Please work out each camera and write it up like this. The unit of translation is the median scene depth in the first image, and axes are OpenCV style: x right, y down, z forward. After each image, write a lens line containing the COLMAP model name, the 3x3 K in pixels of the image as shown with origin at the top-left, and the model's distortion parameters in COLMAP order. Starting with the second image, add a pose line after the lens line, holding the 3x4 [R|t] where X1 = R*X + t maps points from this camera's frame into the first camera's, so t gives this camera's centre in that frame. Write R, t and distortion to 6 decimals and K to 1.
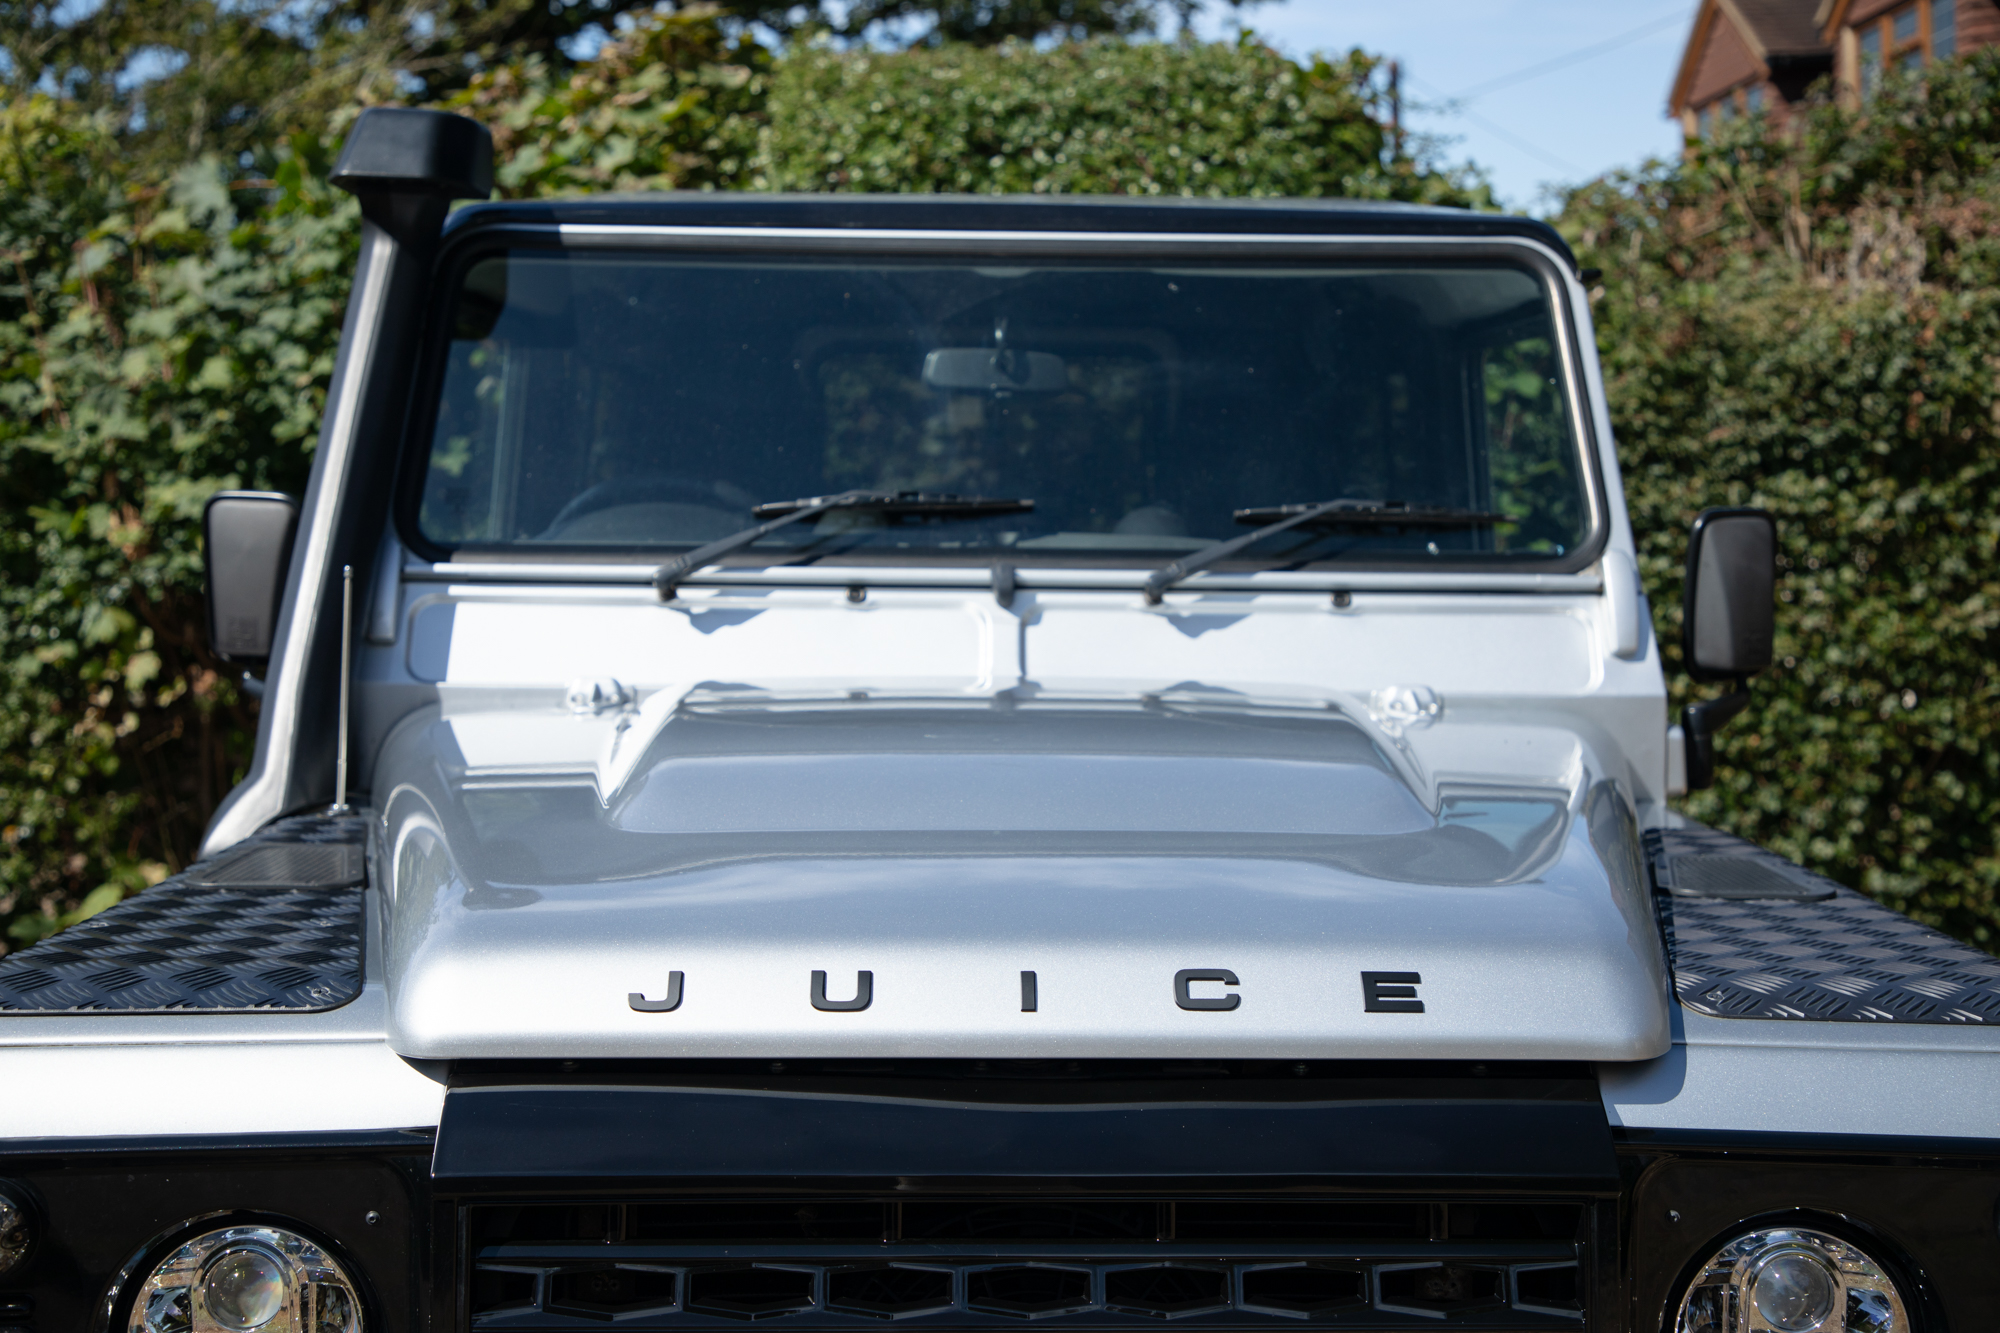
lens RADIAL K [[2491.2, 0, 993.8], [0, 2491.2, 666.4], [0, 0, 1]] dist [0.168035, 0.000000]
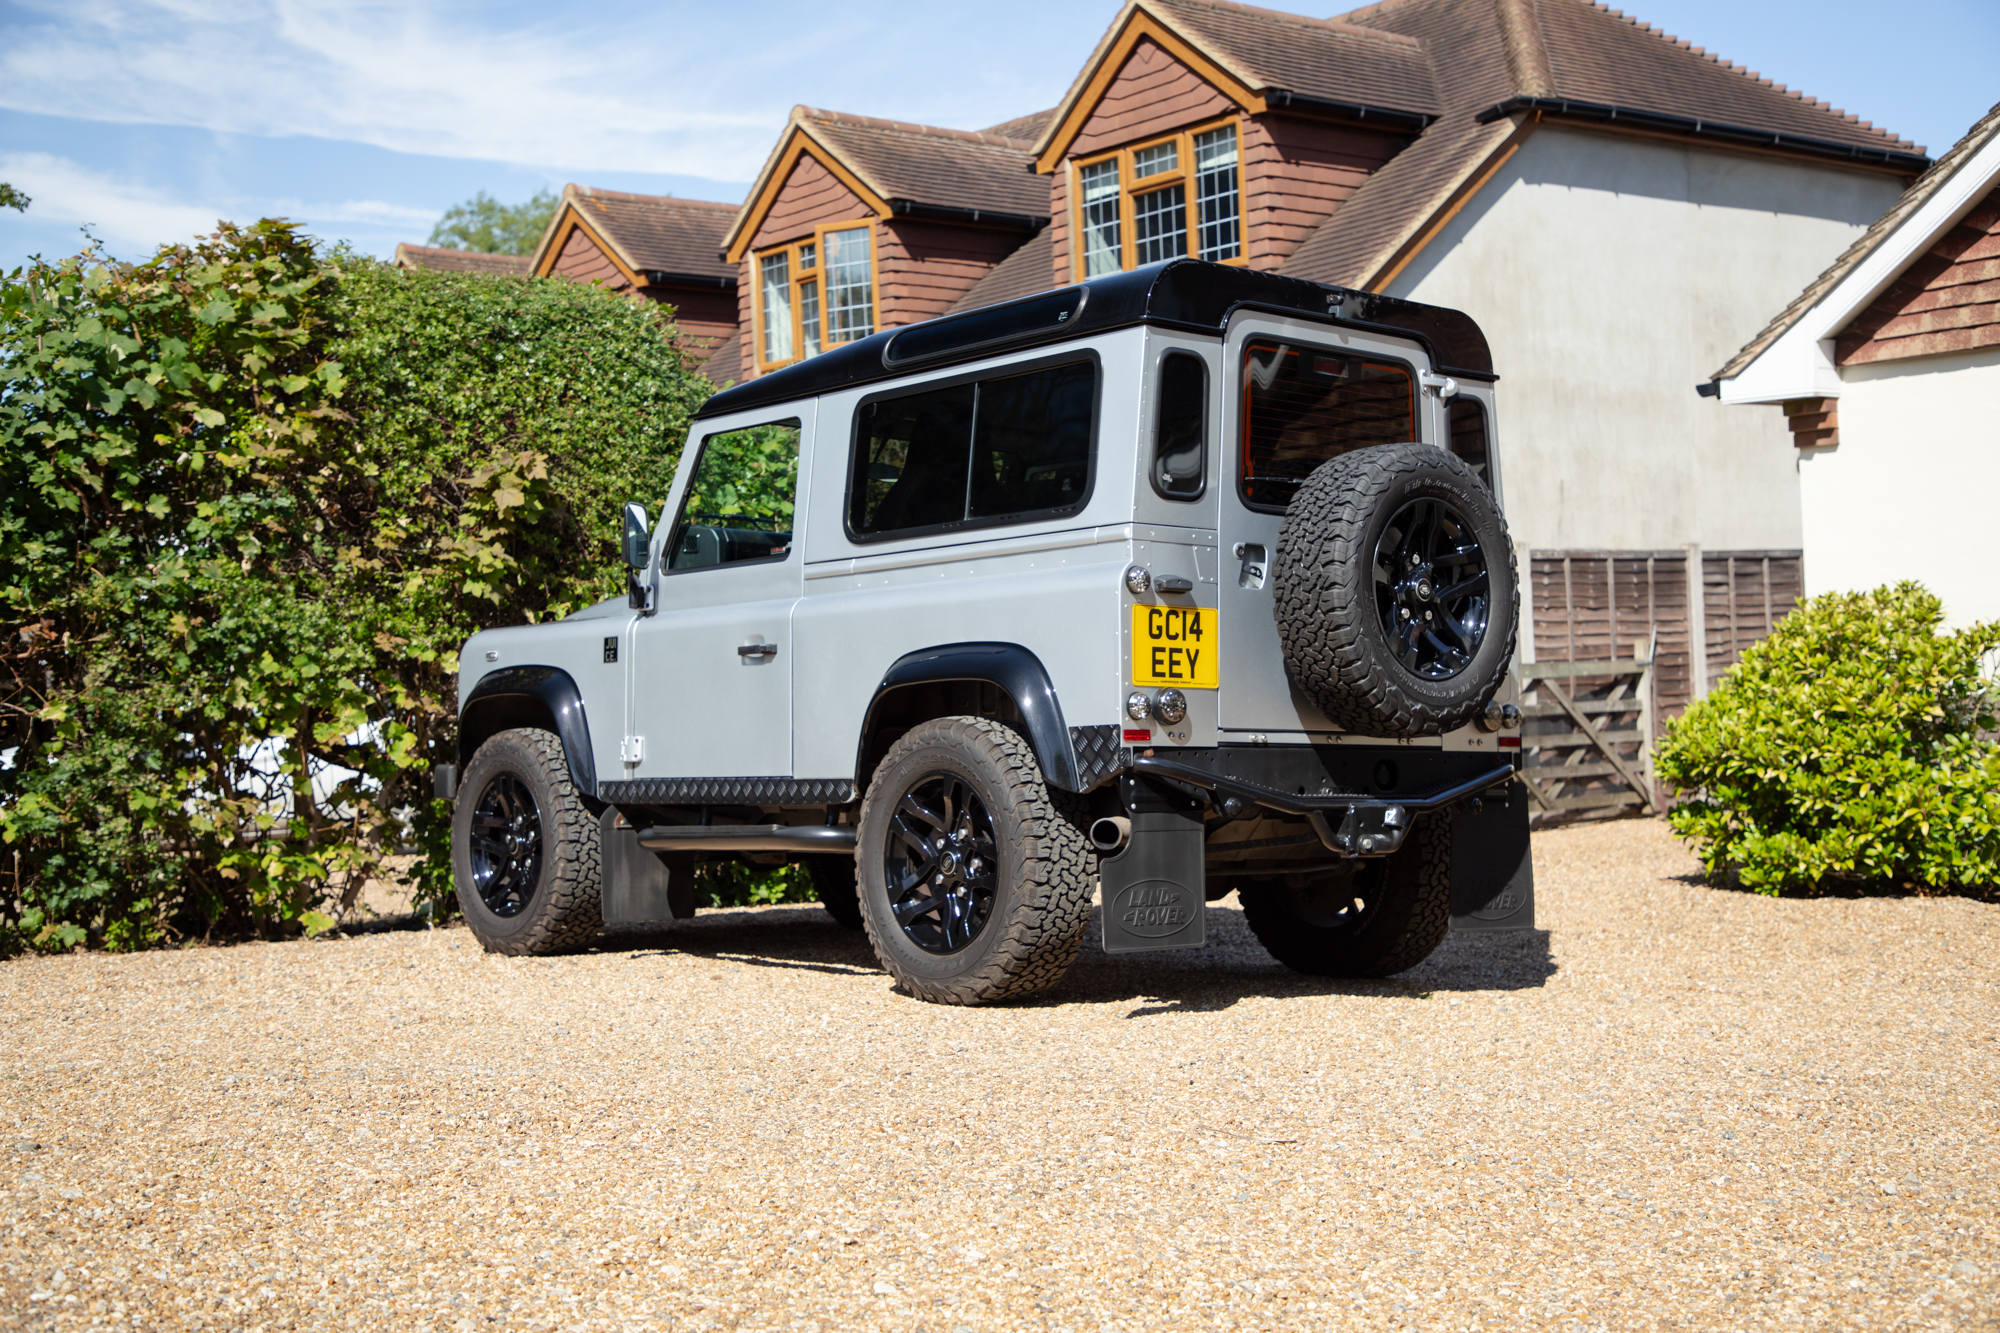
lens RADIAL K [[2451.0, 0, 1000.9], [0, 2451.0, 699.2], [0, 0, 1]] dist [0.146130, 0.000000]
pose [[0.804755, 0.016486, 0.593378, -0.668112], [0.033537, 0.996755, -0.073177, 0.147571], [-0.592659, 0.078790, 0.801590, -0.421154]]
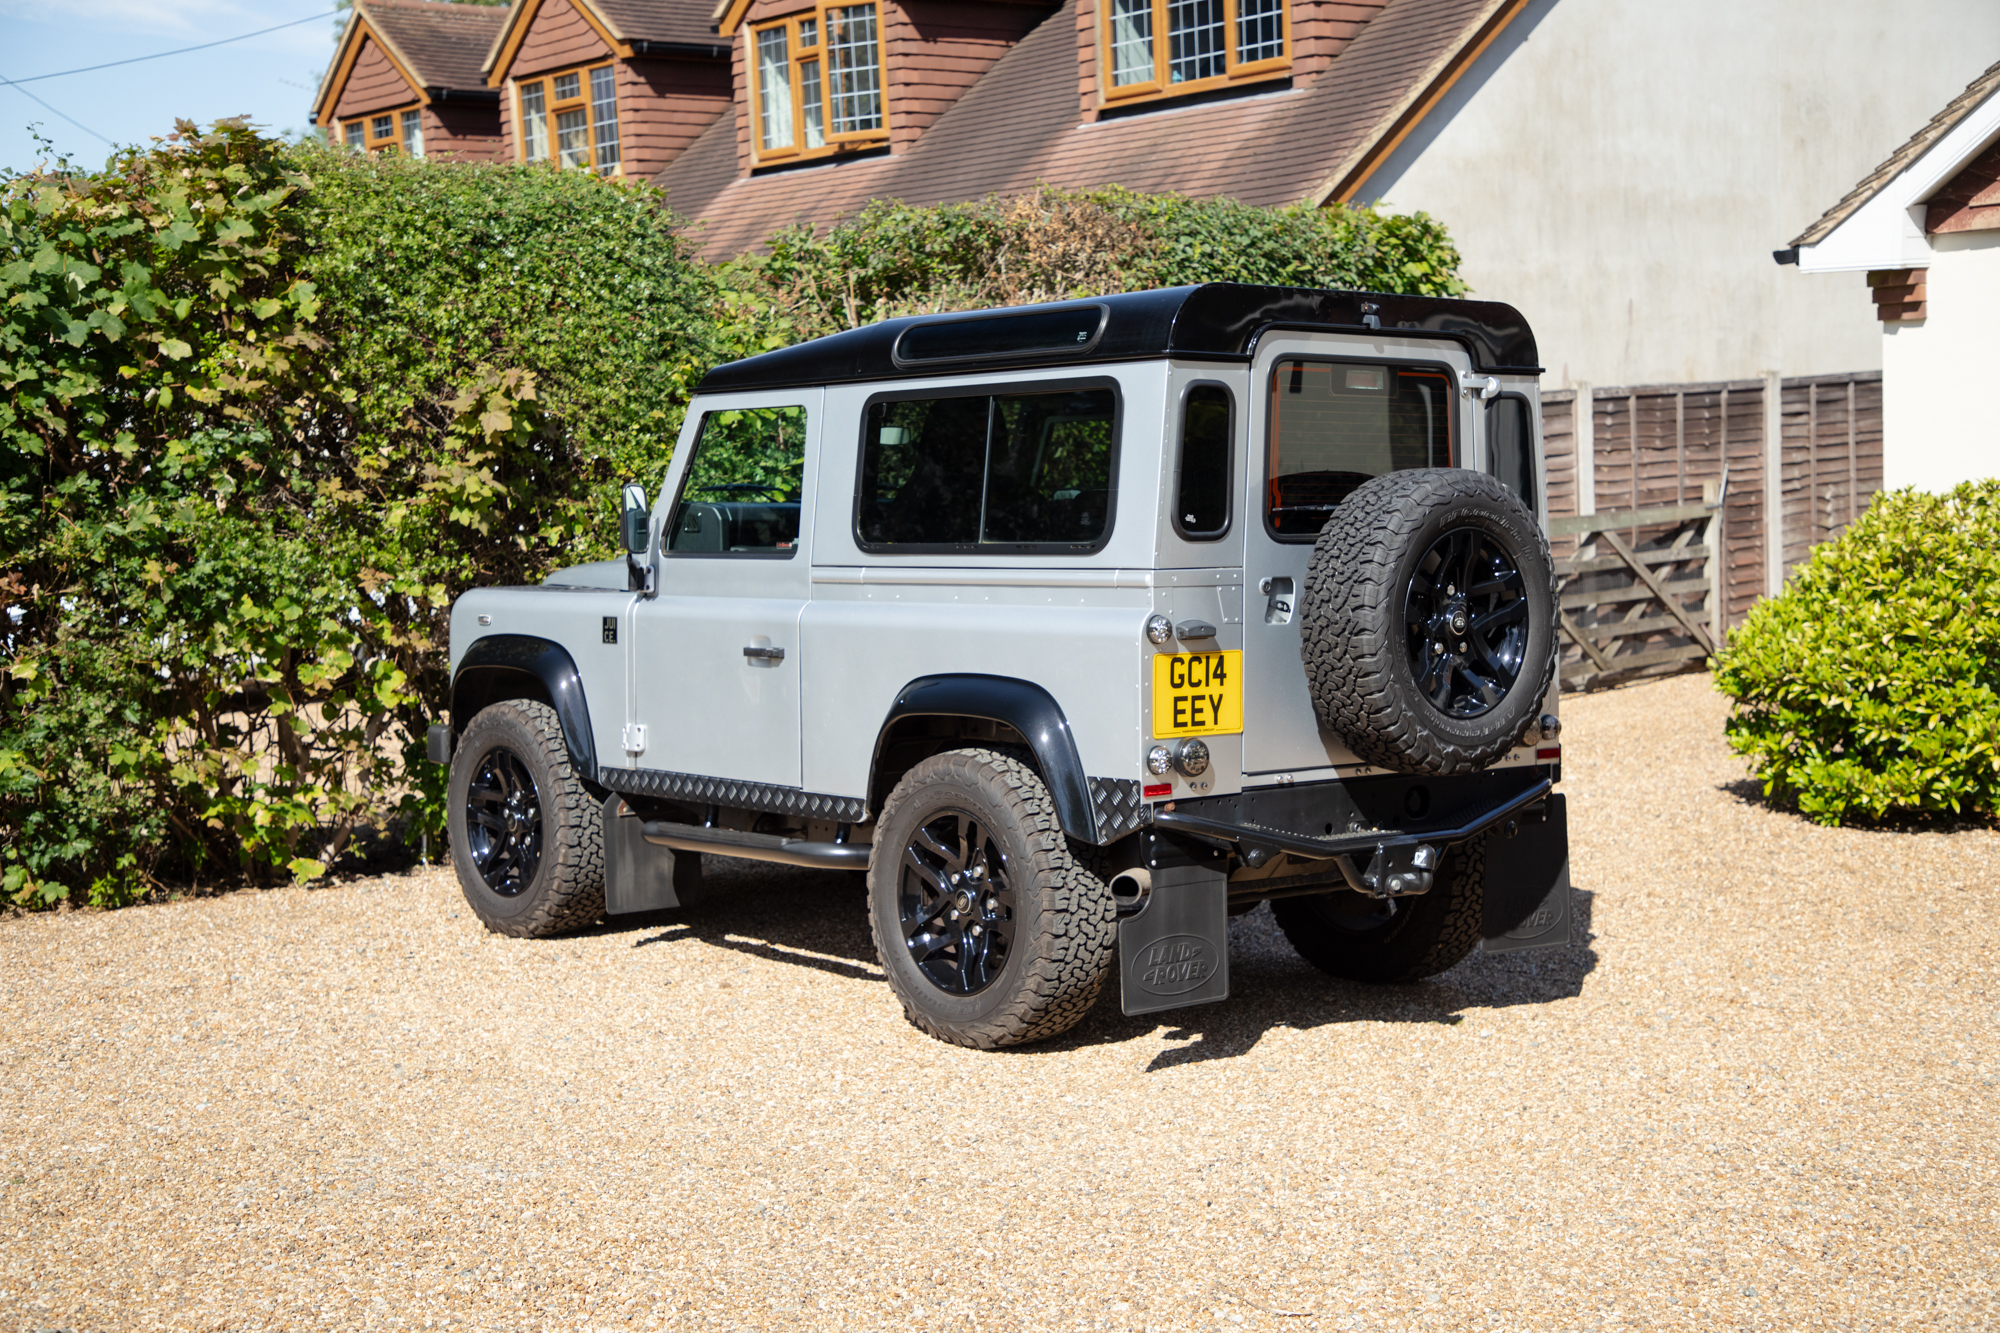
lens RADIAL K [[2662.2, 0, 1000.0], [0, 2662.2, 692.3], [0, 0, 1]] dist [0.184080, 0.000000]
pose [[0.809865, -0.045675, 0.584835, -0.693124], [0.035377, 0.998952, 0.029028, 0.024116], [-0.585548, -0.002819, 0.810633, -0.466250]]
